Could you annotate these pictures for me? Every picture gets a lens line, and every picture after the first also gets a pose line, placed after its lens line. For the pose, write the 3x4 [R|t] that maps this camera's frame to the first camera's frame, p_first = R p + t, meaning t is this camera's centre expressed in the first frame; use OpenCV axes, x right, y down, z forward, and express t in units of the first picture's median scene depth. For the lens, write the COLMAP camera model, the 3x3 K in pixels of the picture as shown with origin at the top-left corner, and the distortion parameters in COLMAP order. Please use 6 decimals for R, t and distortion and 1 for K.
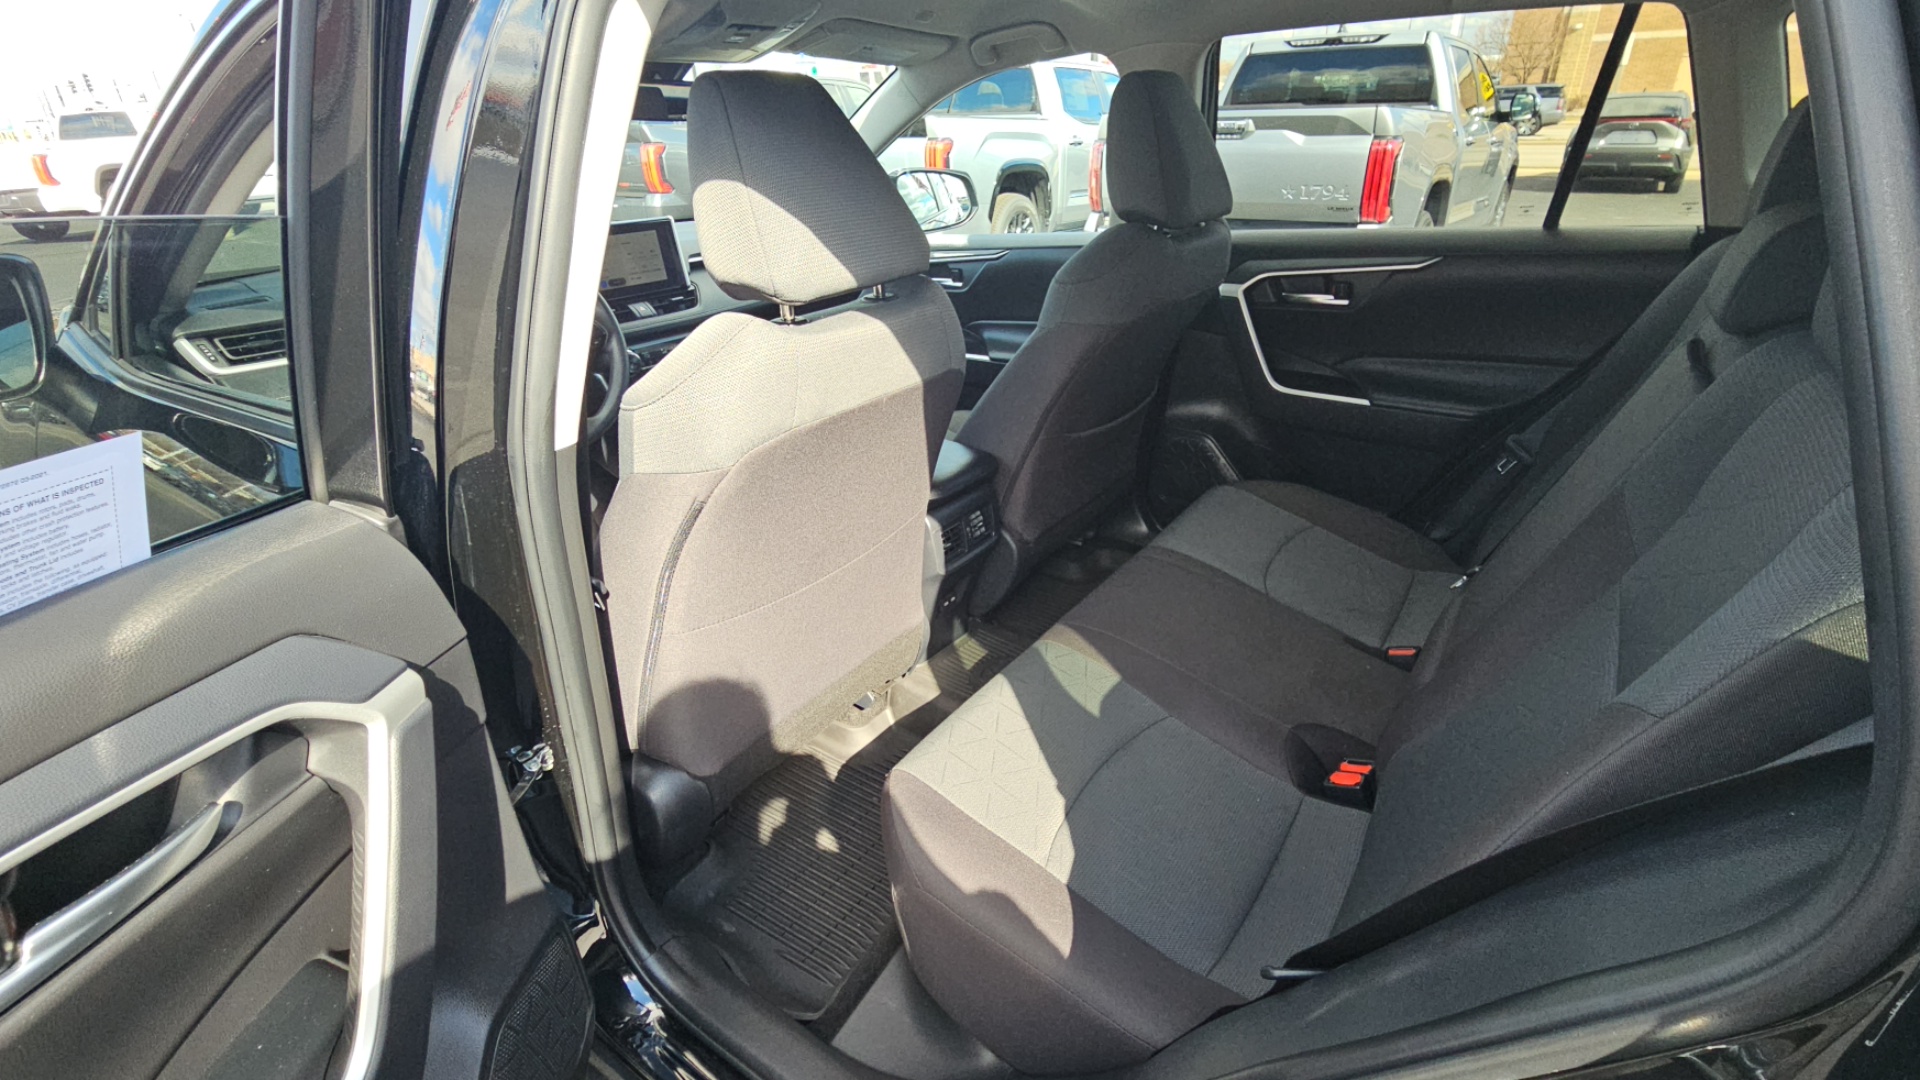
lens RADIAL K [[860.4, 0, 973.4], [0, 860.4, 537.4], [0, 0, 1]] dist [0.009304, -0.007275]
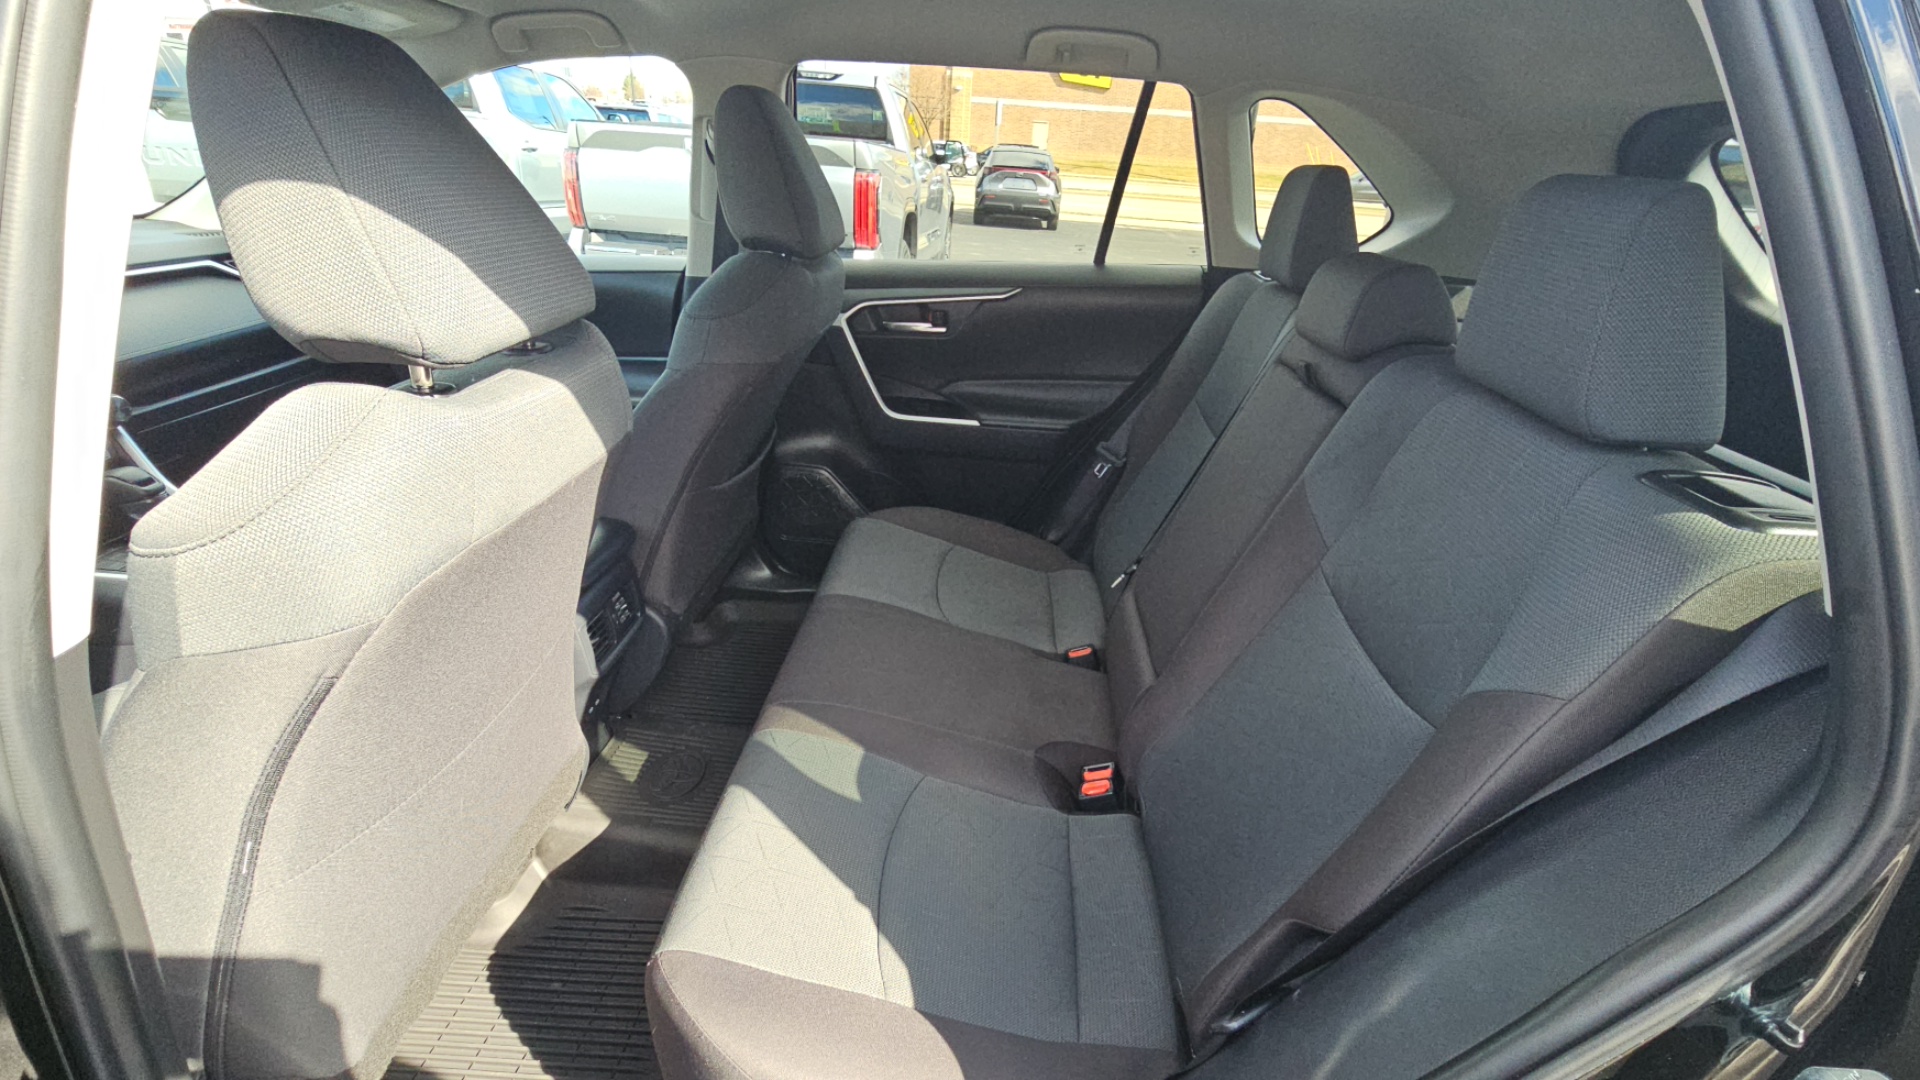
lens RADIAL K [[860.4, 0, 966.1], [0, 860.4, 540.6], [0, 0, 1]] dist [0.009304, -0.007275]
pose [[0.840073, -0.150570, 0.521159, -0.134914], [0.158805, 0.986880, 0.029141, -0.048486], [-0.518709, 0.058282, 0.852962, 0.113583]]
